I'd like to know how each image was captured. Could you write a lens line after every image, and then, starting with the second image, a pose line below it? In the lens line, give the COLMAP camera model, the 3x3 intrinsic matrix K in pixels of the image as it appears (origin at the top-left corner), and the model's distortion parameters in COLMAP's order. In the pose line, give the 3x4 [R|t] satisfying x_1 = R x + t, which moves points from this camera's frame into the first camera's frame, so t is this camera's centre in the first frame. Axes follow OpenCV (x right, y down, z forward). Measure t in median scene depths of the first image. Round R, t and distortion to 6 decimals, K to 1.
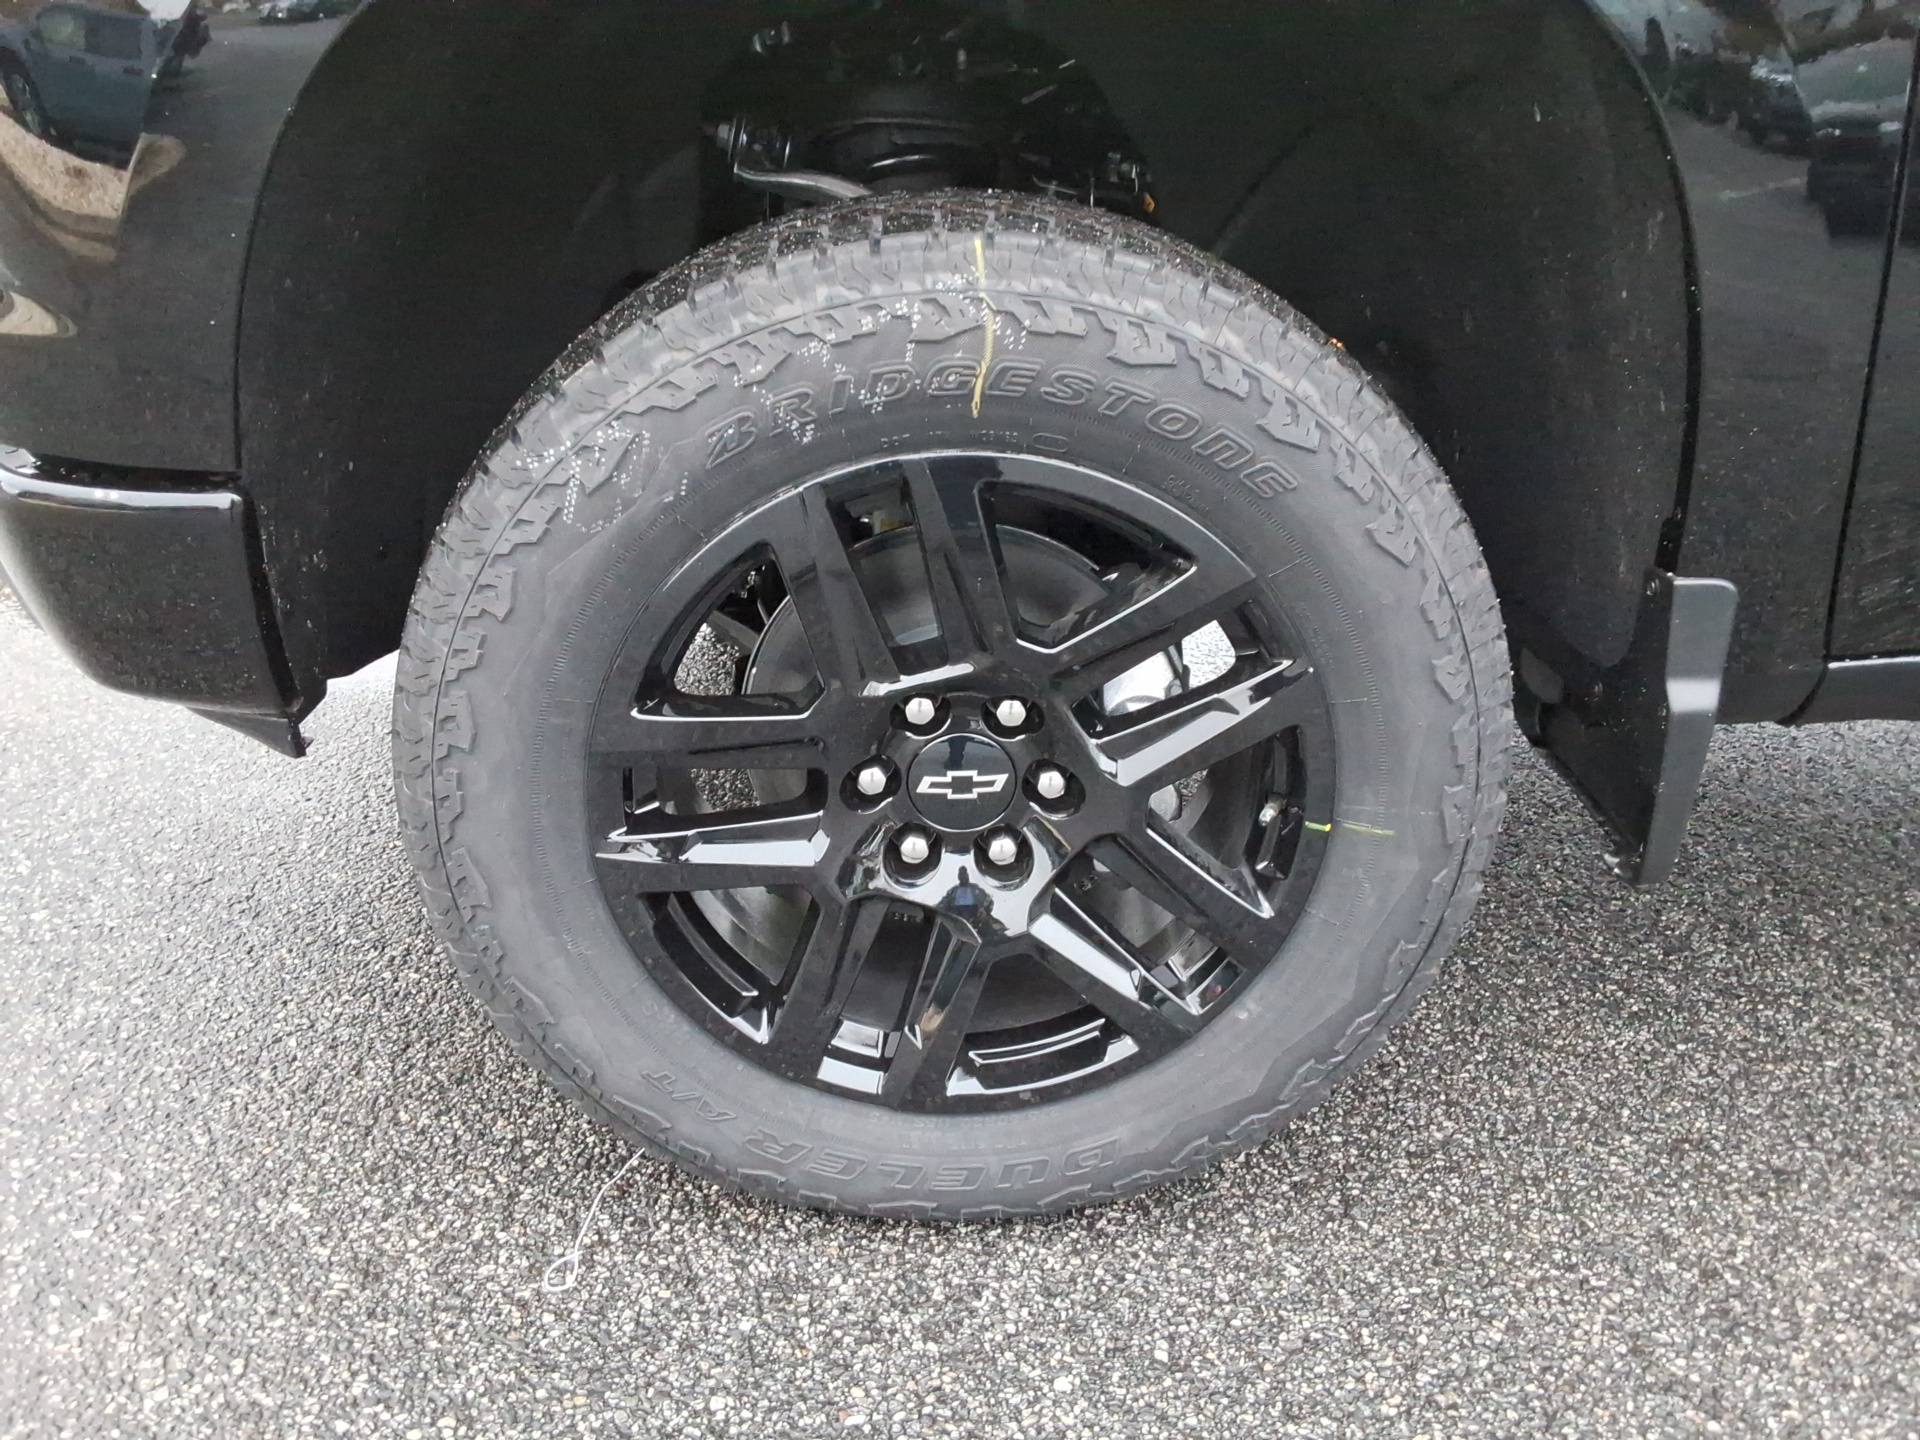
lens RADIAL K [[1551.8, 0, 979.0], [0, 1551.8, 737.1], [0, 0, 1]] dist [0.087689, -0.137532]
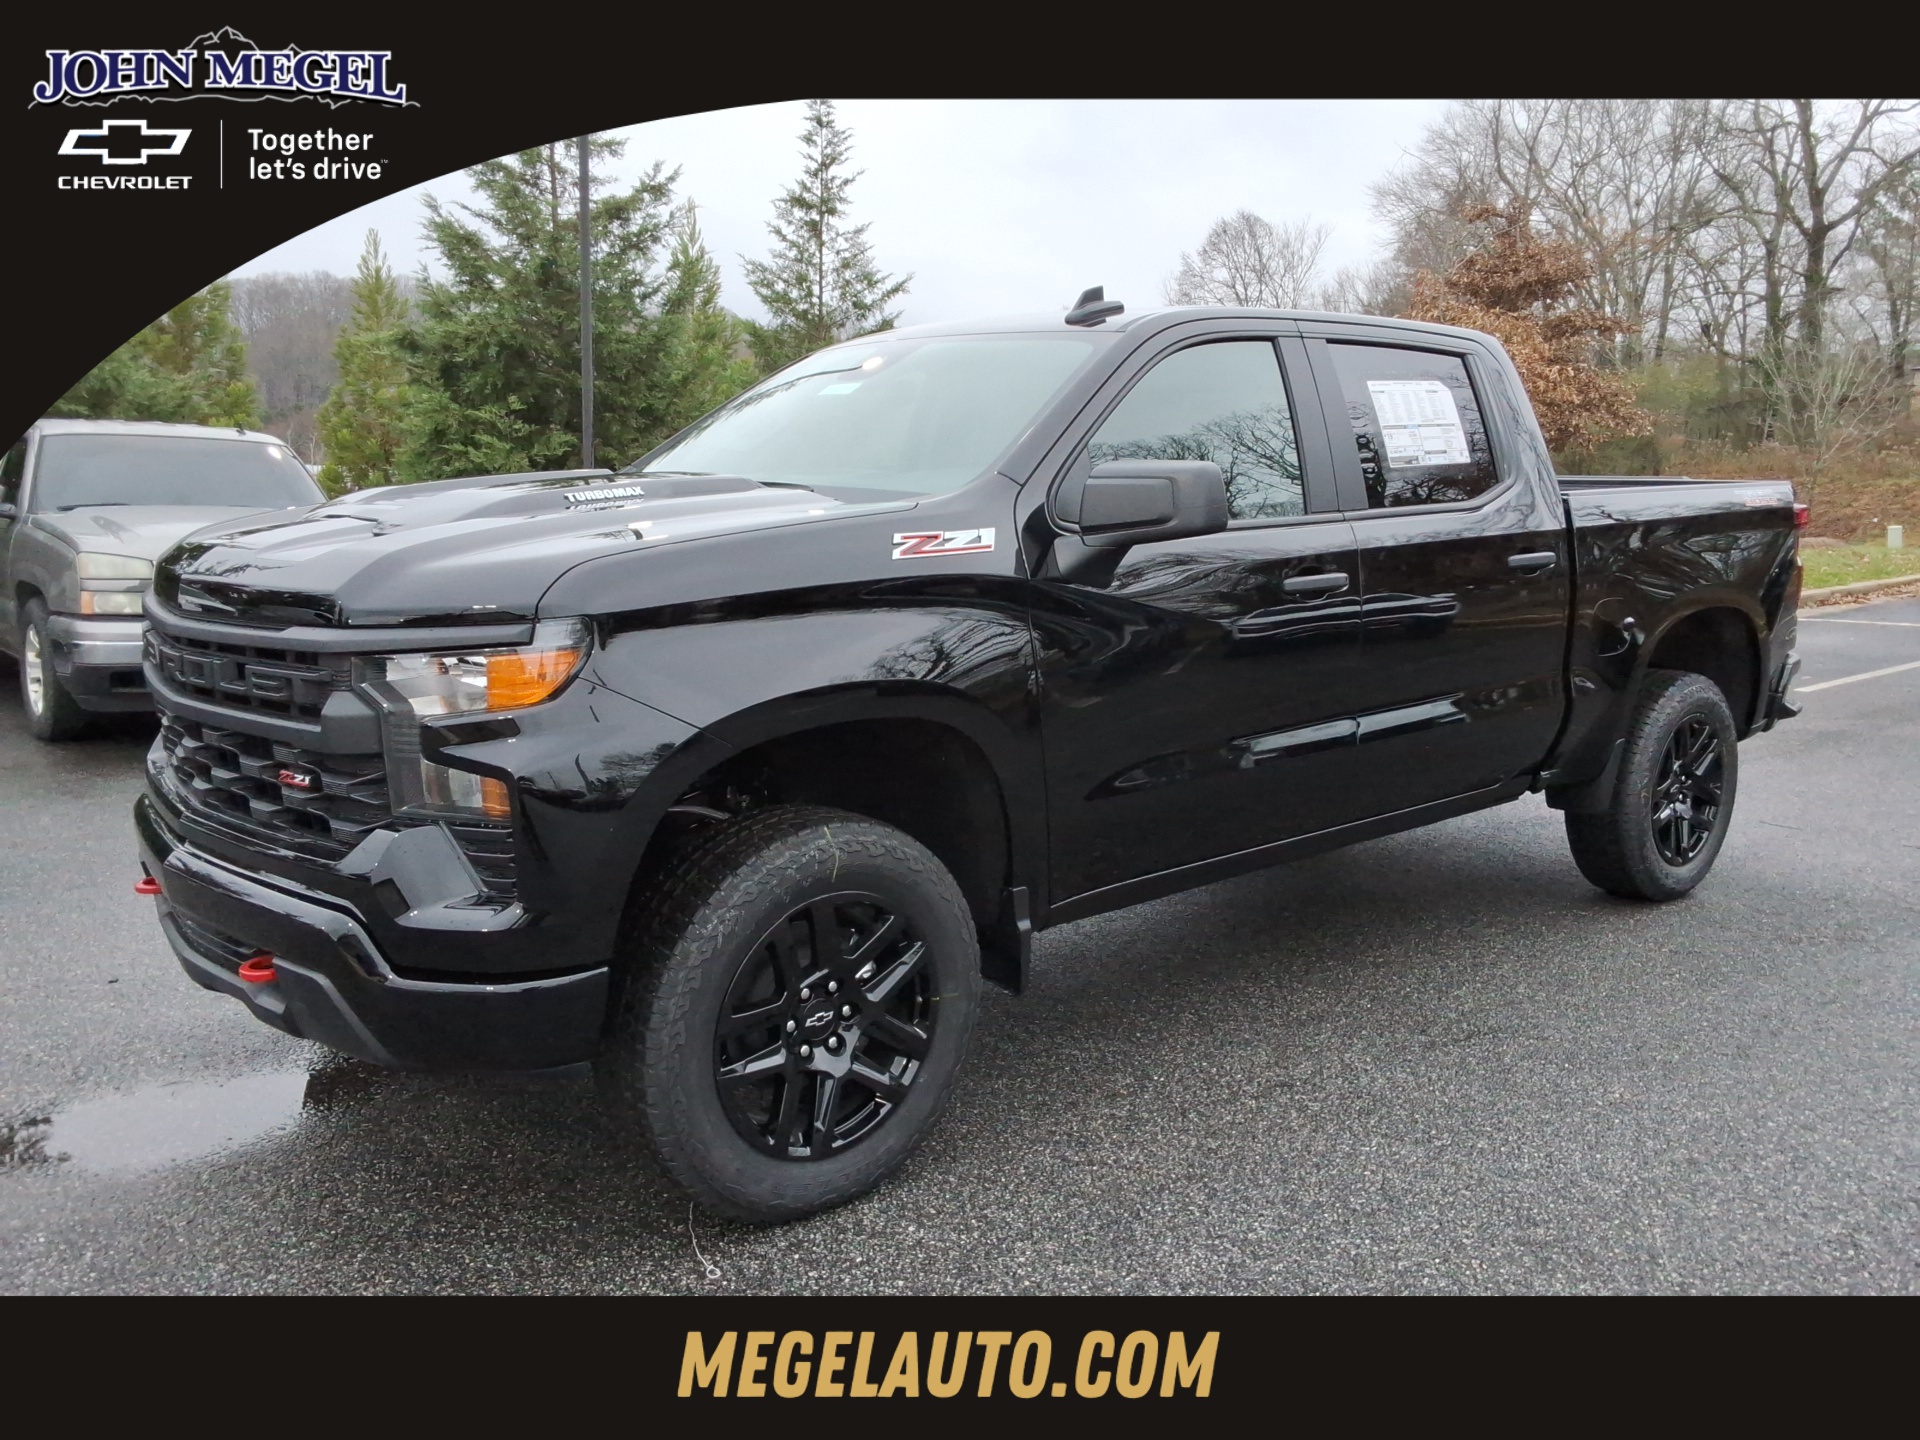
lens RADIAL K [[1551.8, 0, 1001.0], [0, 1551.8, 723.4], [0, 0, 1]] dist [0.087689, -0.137532]
pose [[0.775024, -0.135932, 0.617138, -1.351011], [0.282675, 0.948011, -0.146182, 0.028663], [-0.565183, 0.287745, 0.773157, -1.374044]]
